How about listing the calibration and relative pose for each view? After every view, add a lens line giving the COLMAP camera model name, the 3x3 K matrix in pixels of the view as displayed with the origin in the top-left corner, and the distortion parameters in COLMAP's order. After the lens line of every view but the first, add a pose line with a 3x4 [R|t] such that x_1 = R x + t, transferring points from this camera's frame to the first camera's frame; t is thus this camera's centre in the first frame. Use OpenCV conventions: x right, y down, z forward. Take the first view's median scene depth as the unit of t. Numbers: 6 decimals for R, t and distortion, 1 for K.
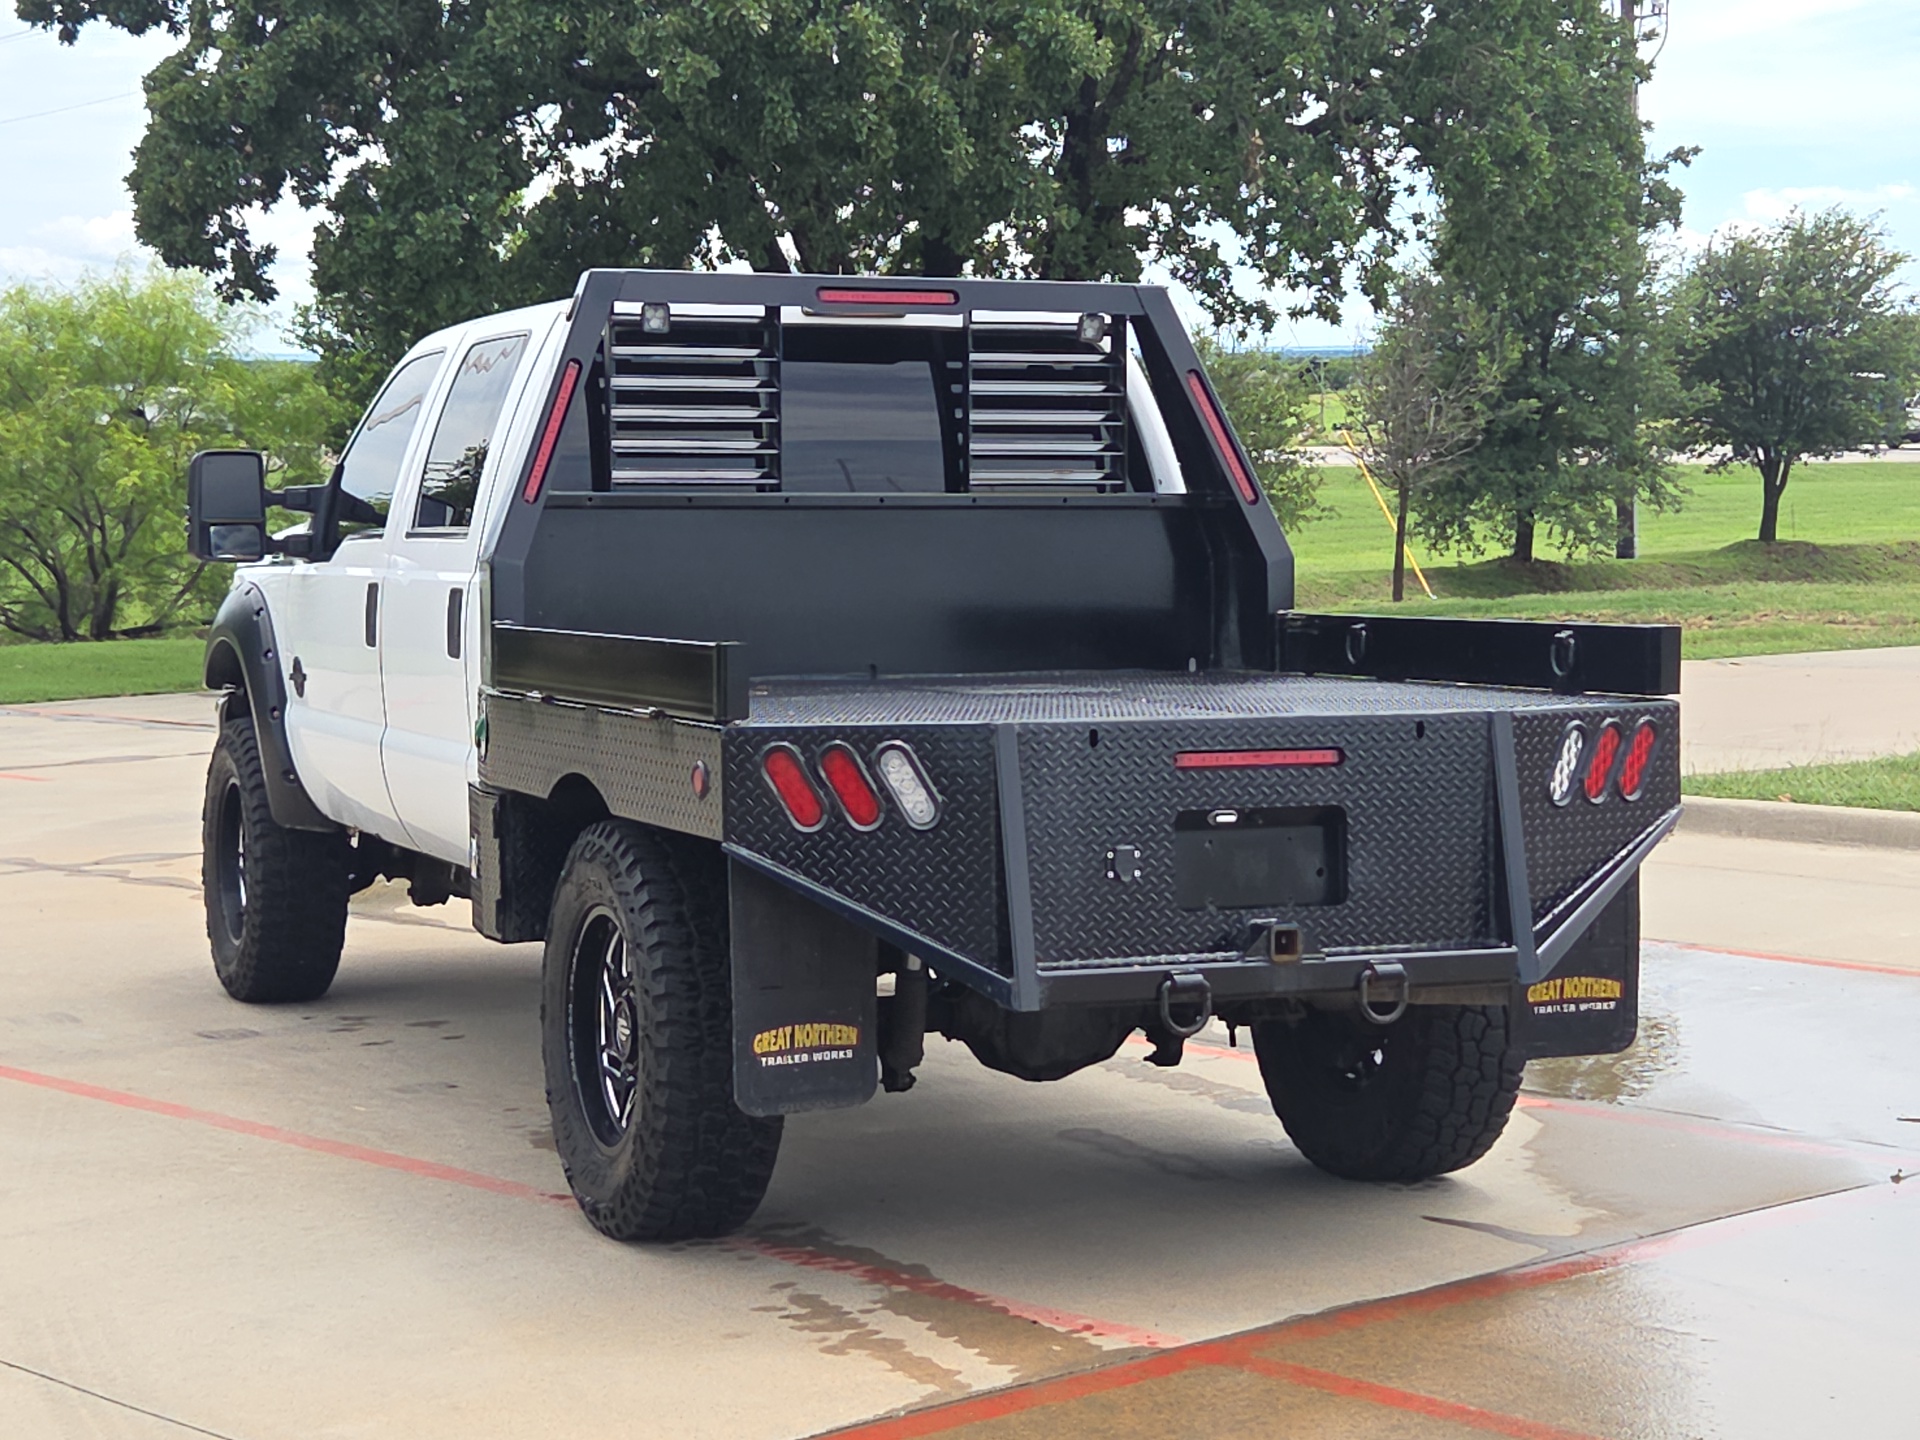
lens RADIAL K [[3591.9, 0, 967.5], [0, 3591.9, 706.2], [0, 0, 1]] dist [0.040466, 0.000000]
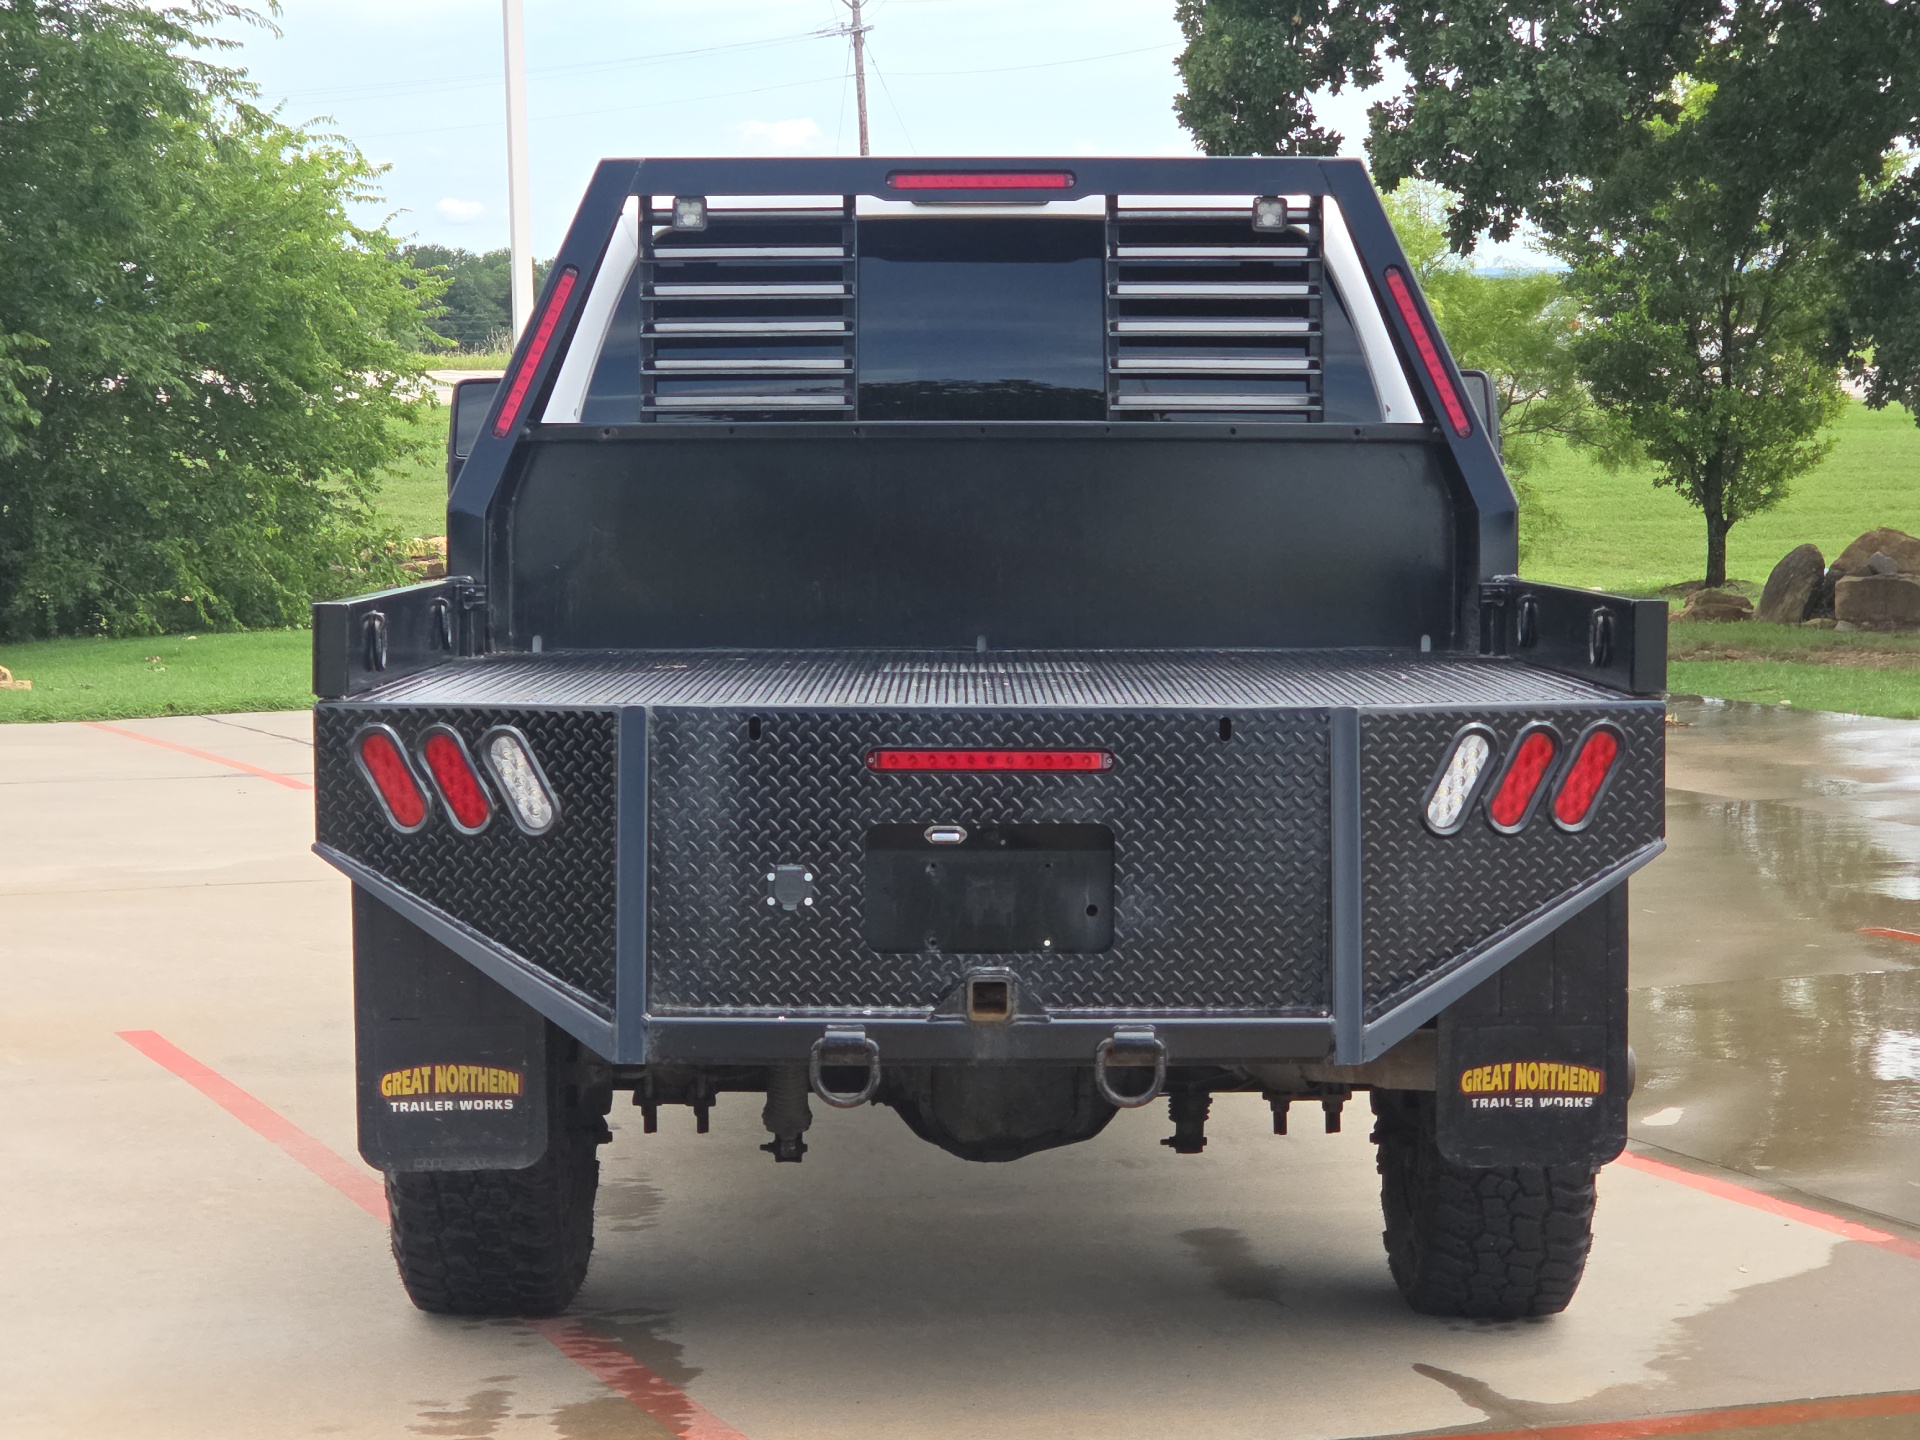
lens RADIAL K [[4225.2, 0, 956.0], [0, 4225.2, 733.9], [0, 0, 1]] dist [-0.033074, 0.000000]
pose [[0.922047, 0.026667, -0.386159, 0.411770], [-0.020927, 0.999599, 0.019061, -0.008401], [0.386513, -0.009494, 0.922235, 0.139404]]
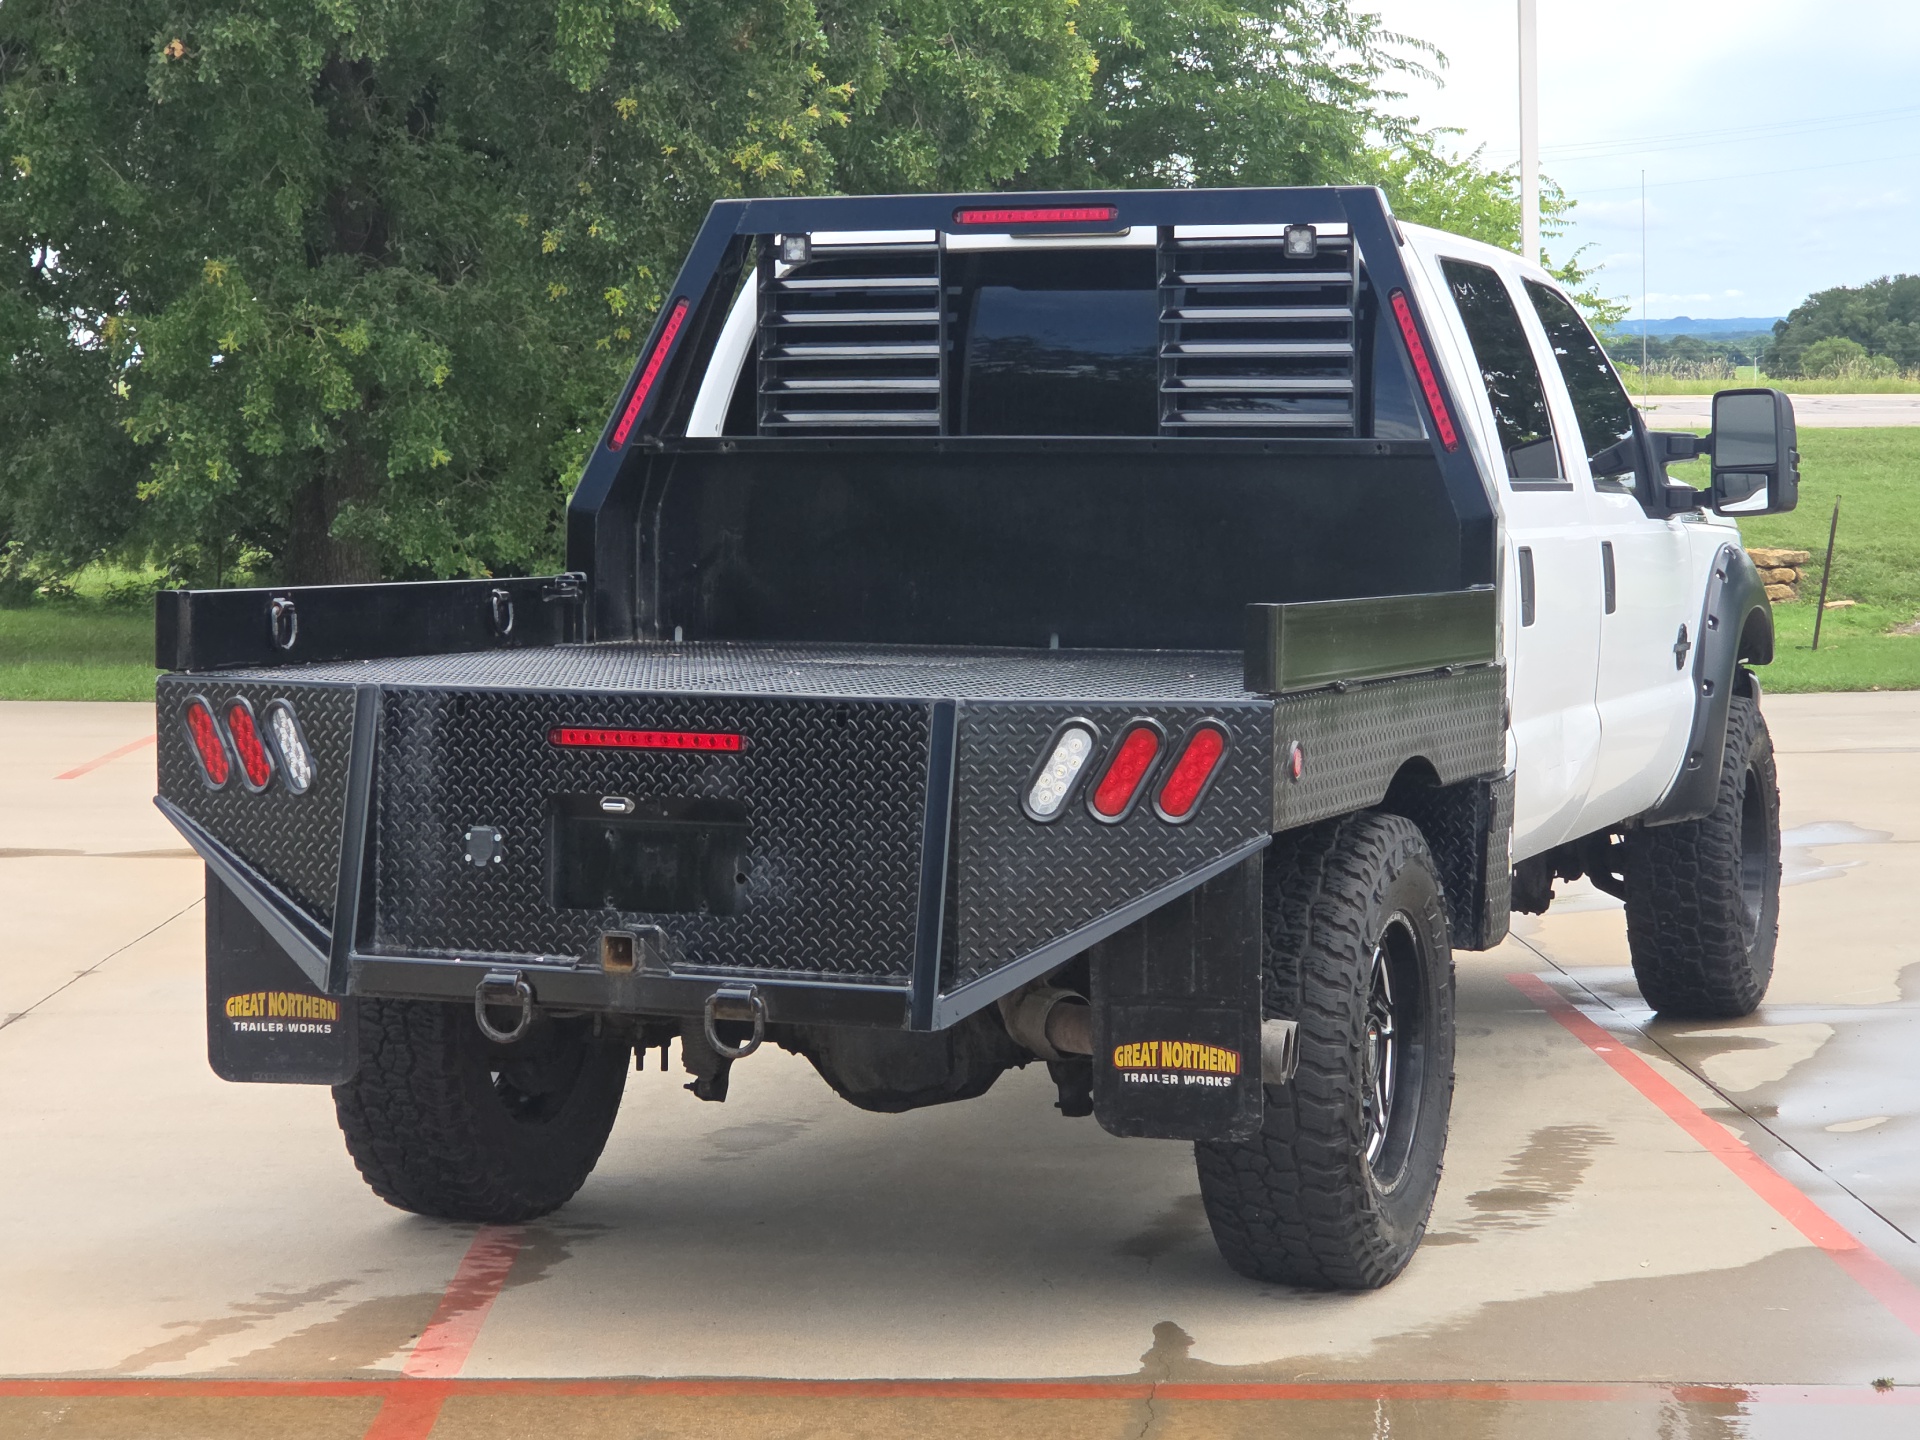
lens RADIAL K [[3944.9, 0, 958.5], [0, 3944.9, 708.9], [0, 0, 1]] dist [-0.004266, 0.000000]
pose [[0.725890, 0.045488, -0.686305, 0.756705], [-0.040578, 0.998905, 0.023288, -0.017472], [0.686613, 0.010944, 0.726941, 0.339985]]
